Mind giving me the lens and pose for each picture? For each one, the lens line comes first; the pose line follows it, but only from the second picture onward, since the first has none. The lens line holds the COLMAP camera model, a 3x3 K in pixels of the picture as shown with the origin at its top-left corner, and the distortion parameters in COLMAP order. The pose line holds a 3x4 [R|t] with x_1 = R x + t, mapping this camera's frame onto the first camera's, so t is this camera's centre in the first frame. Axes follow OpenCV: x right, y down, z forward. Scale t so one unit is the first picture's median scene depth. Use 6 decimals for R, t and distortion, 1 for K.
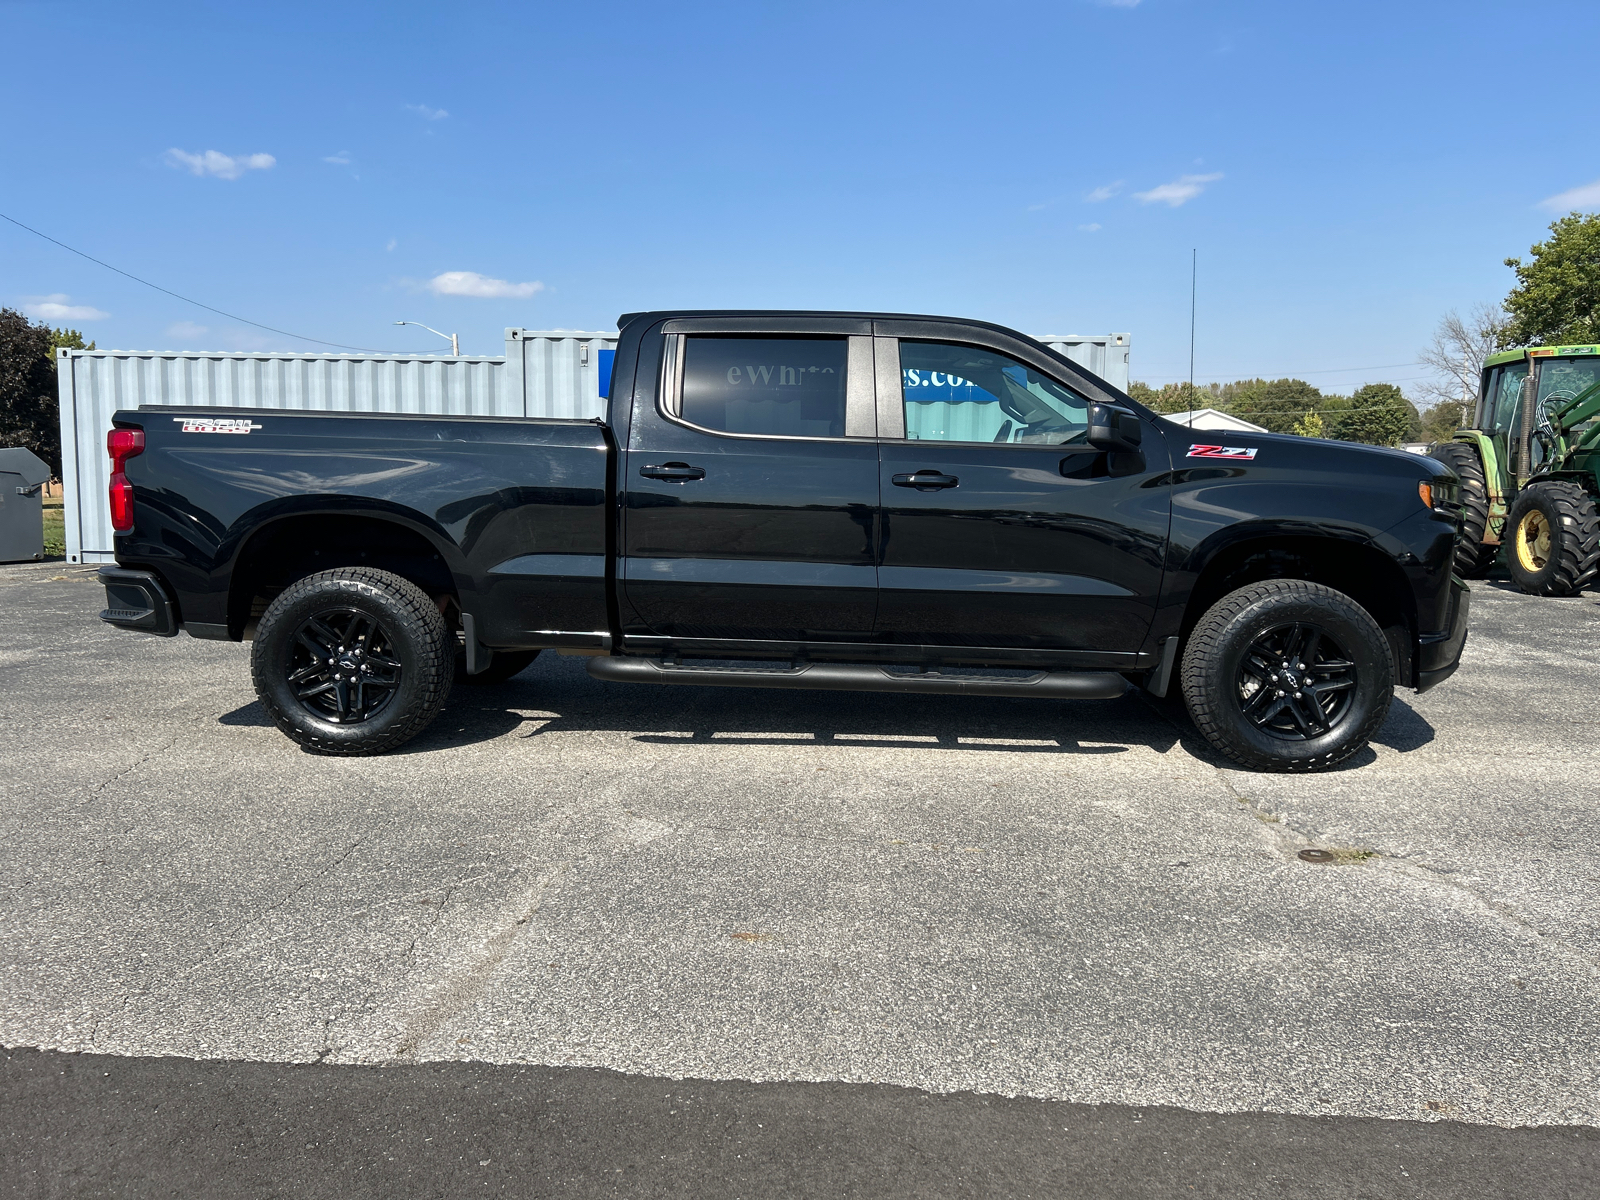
lens RADIAL K [[1210.8, 0, 806.0], [0, 1210.8, 598.9], [0, 0, 1]] dist [0.052007, -0.063406]
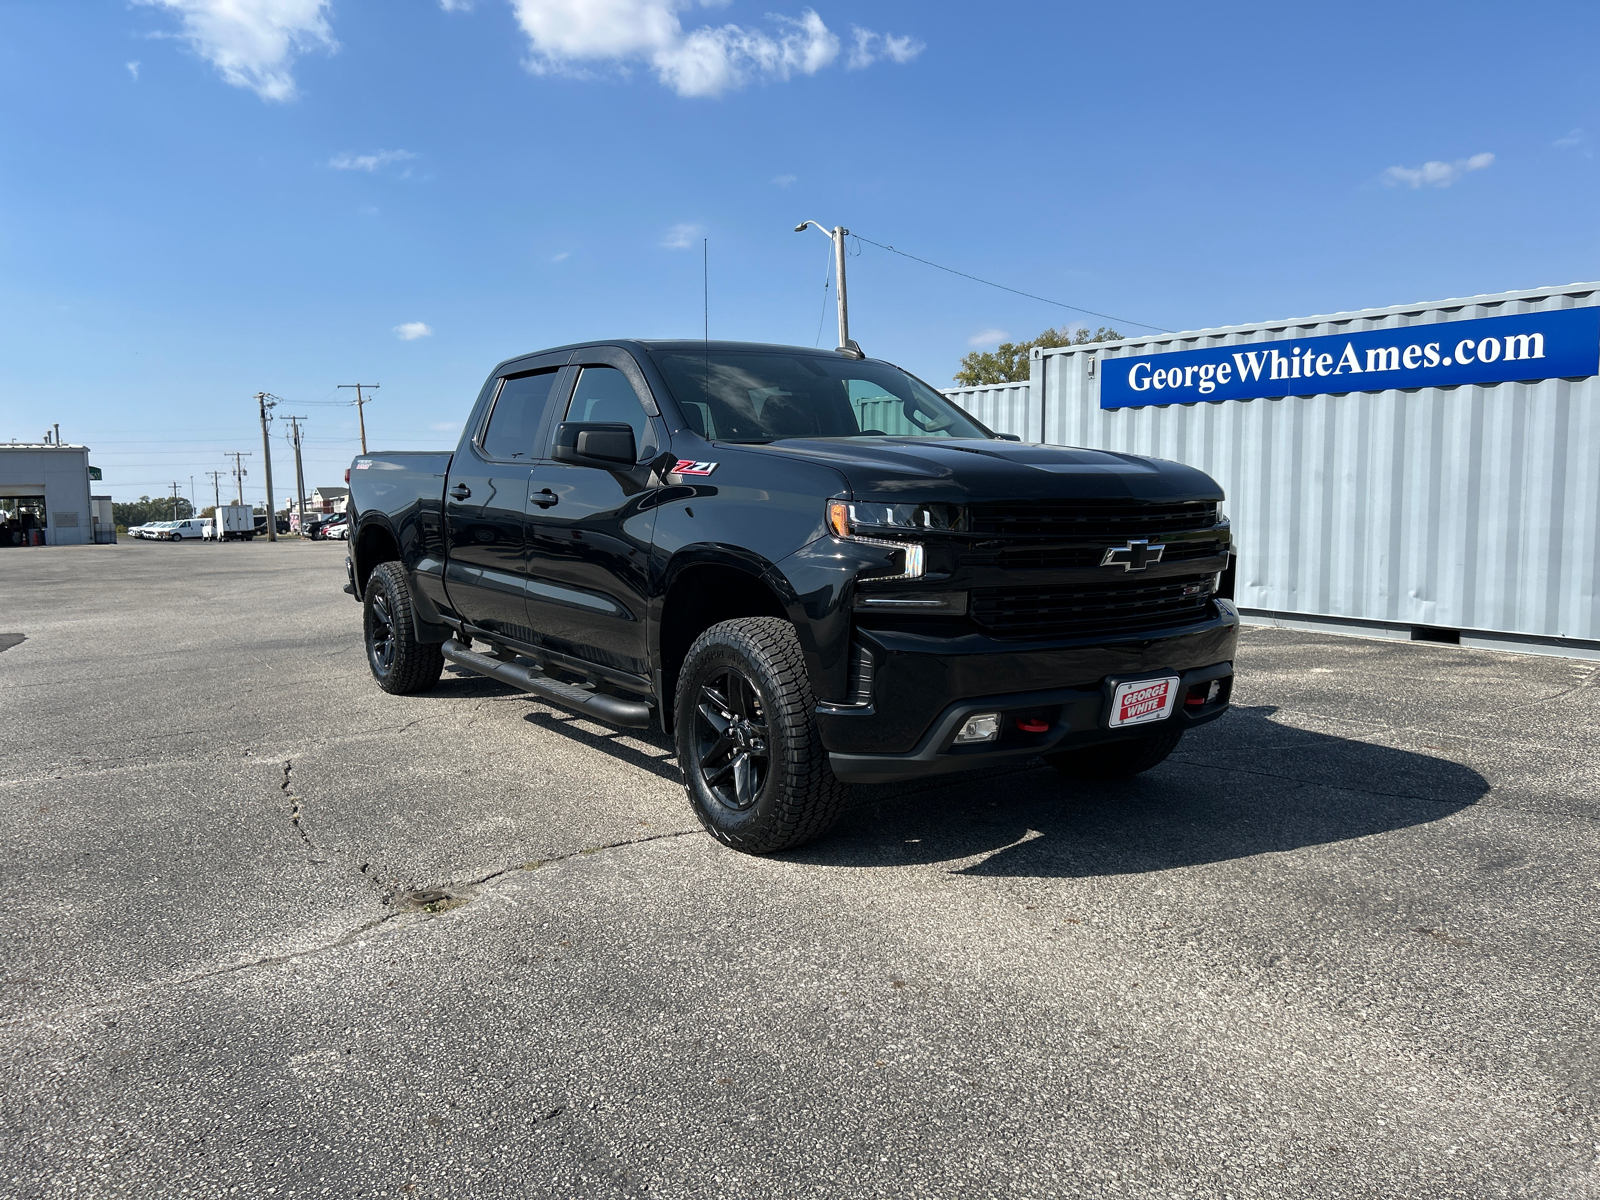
lens RADIAL K [[1210.8, 0, 806.0], [0, 1210.8, 598.9], [0, 0, 1]] dist [0.052007, -0.063406]
pose [[0.593805, 0.062916, -0.802146, 0.477751], [-0.071242, 0.997134, 0.025471, -0.022887], [0.801449, 0.042022, 0.596585, 0.239585]]
